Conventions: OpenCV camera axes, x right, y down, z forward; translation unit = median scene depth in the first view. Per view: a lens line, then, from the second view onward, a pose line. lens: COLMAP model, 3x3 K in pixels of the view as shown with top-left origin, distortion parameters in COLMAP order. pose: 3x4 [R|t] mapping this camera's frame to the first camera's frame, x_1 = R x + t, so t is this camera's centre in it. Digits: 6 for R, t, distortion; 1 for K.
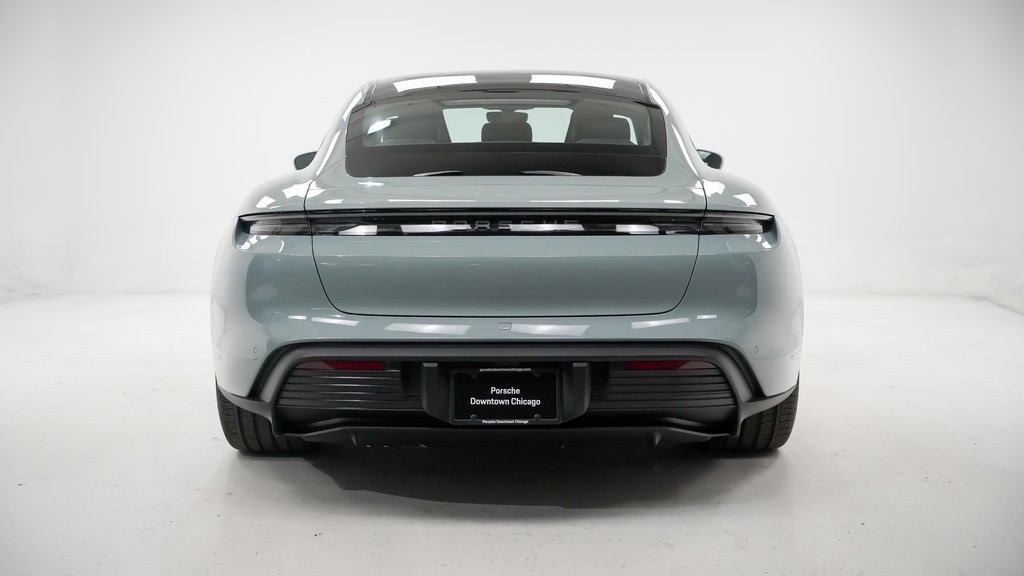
lens RADIAL K [[1273.2, 0, 510.3], [0, 1273.2, 288.0], [0, 0, 1]] dist [-0.277745, 0.000000]
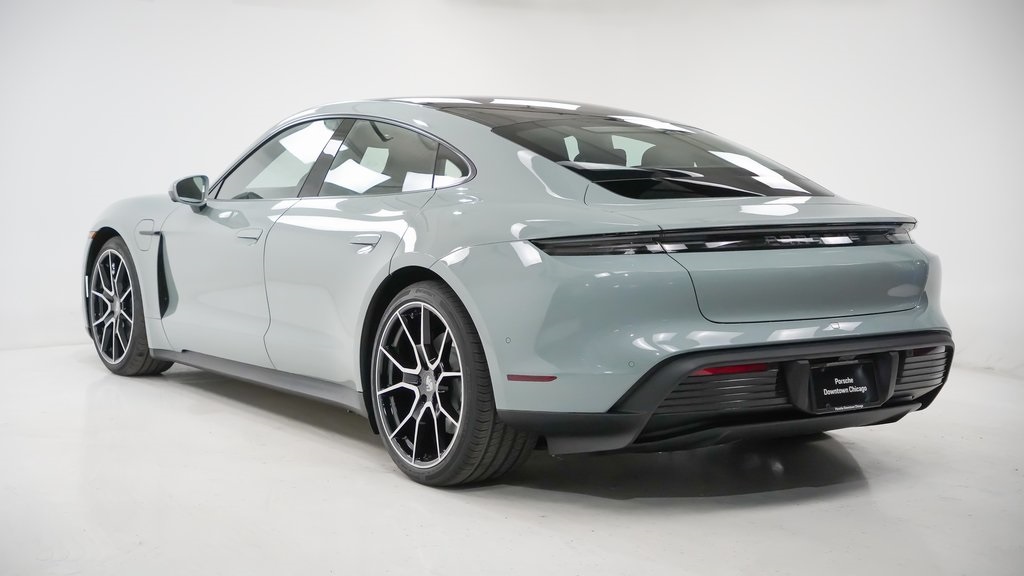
lens RADIAL K [[1552.2, 0, 512.9], [0, 1552.2, 288.6], [0, 0, 1]] dist [0.034306, 0.000000]
pose [[0.829495, -0.042751, 0.556875, -1.029664], [0.062718, 0.997890, -0.016814, 0.002014], [-0.554981, 0.048873, 0.830426, -0.009339]]
